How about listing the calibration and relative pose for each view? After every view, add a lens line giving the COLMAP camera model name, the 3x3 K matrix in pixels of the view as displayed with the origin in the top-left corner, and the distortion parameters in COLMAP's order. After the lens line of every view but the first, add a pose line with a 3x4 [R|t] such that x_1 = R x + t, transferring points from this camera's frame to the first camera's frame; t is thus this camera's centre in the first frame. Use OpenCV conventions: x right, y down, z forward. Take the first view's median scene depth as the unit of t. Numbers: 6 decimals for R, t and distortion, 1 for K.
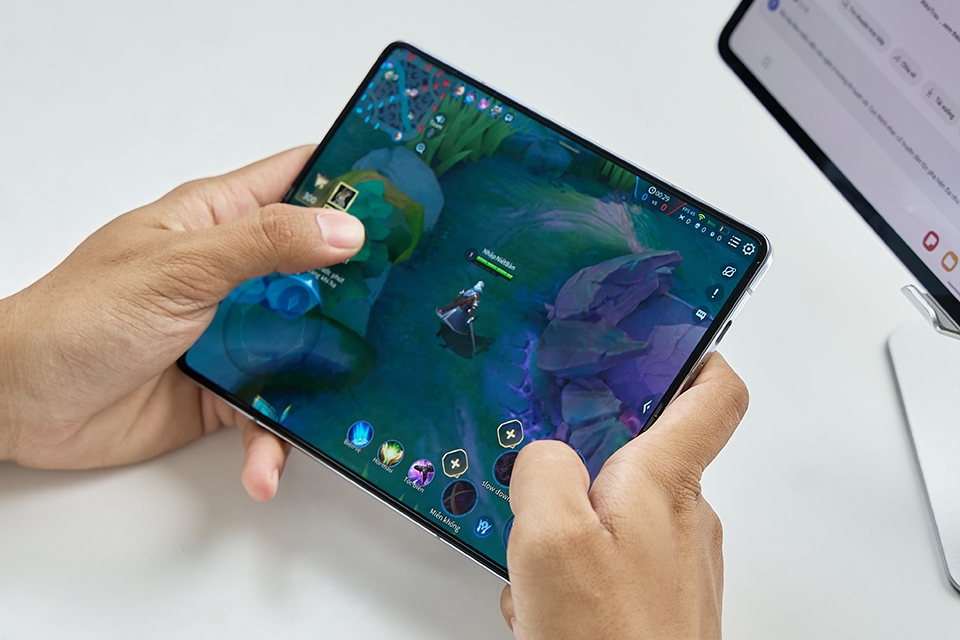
lens RADIAL K [[2362.9, 0, 497.9], [0, 2362.9, 320.5], [0, 0, 1]] dist [0.868466, -0.104470]
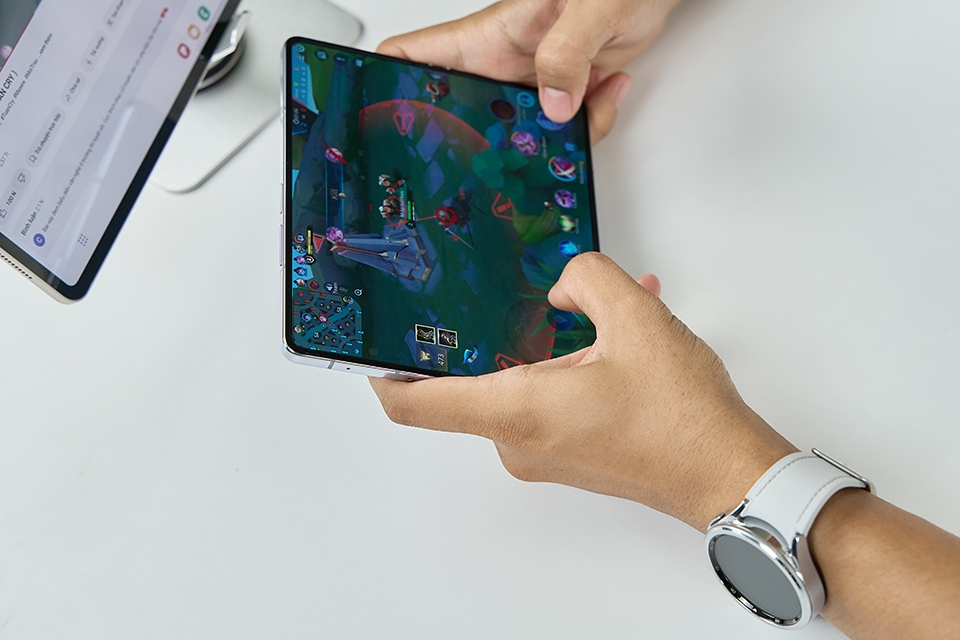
lens RADIAL K [[2362.9, 0, 497.9], [0, 2362.9, 320.5], [0, 0, 1]] dist [0.868466, -0.104470]
pose [[-0.651208, -0.530995, 0.542193, -0.739800], [0.683410, -0.099680, 0.723197, -0.897941], [-0.329969, 0.841492, 0.427800, 0.498283]]
